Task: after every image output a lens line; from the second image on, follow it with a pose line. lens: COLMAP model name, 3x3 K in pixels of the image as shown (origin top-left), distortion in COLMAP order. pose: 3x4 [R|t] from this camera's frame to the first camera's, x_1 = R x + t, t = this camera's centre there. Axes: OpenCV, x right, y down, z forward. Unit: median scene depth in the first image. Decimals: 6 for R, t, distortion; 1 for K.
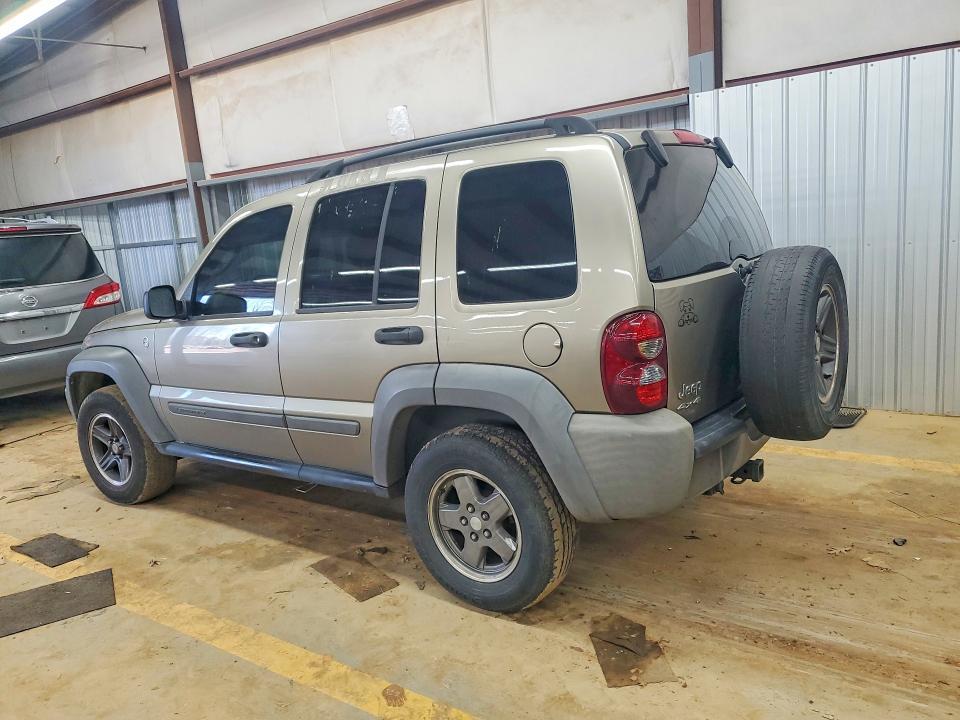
lens RADIAL K [[739.0, 0, 480.0], [0, 739.0, 360.0], [0, 0, 1]] dist [-0.000495, -0.000470]
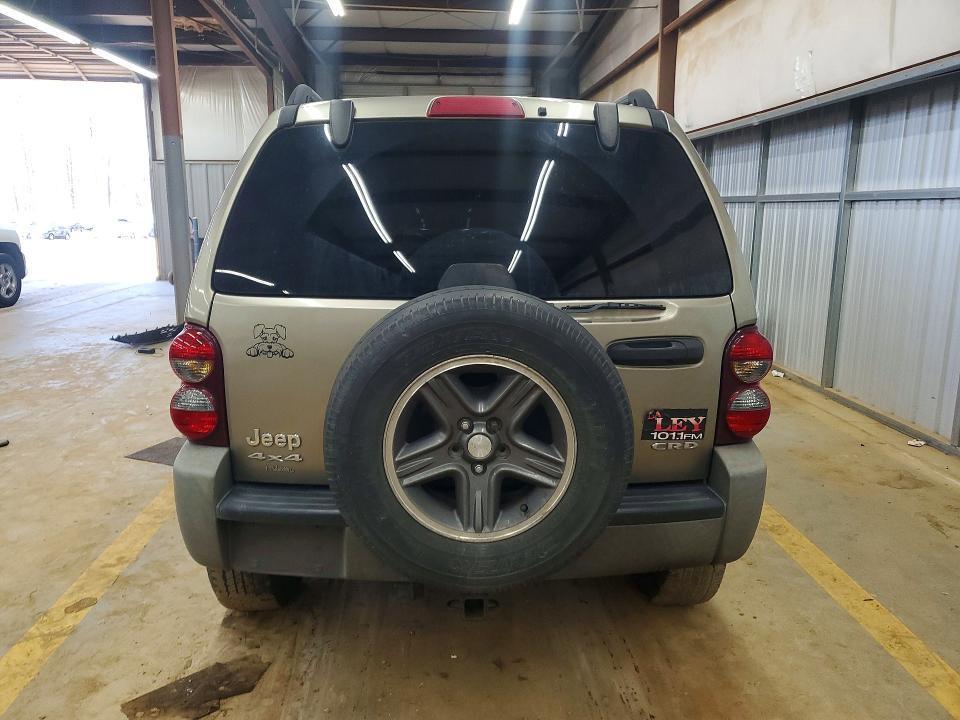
lens RADIAL K [[749.5, 0, 480.0], [0, 749.5, 360.0], [0, 0, 1]] dist [0.030822, -0.003611]
pose [[0.622466, 0.245150, -0.743261, 0.925727], [-0.203931, 0.967675, 0.148381, -0.191278], [0.755611, 0.059212, 0.652339, 0.593206]]
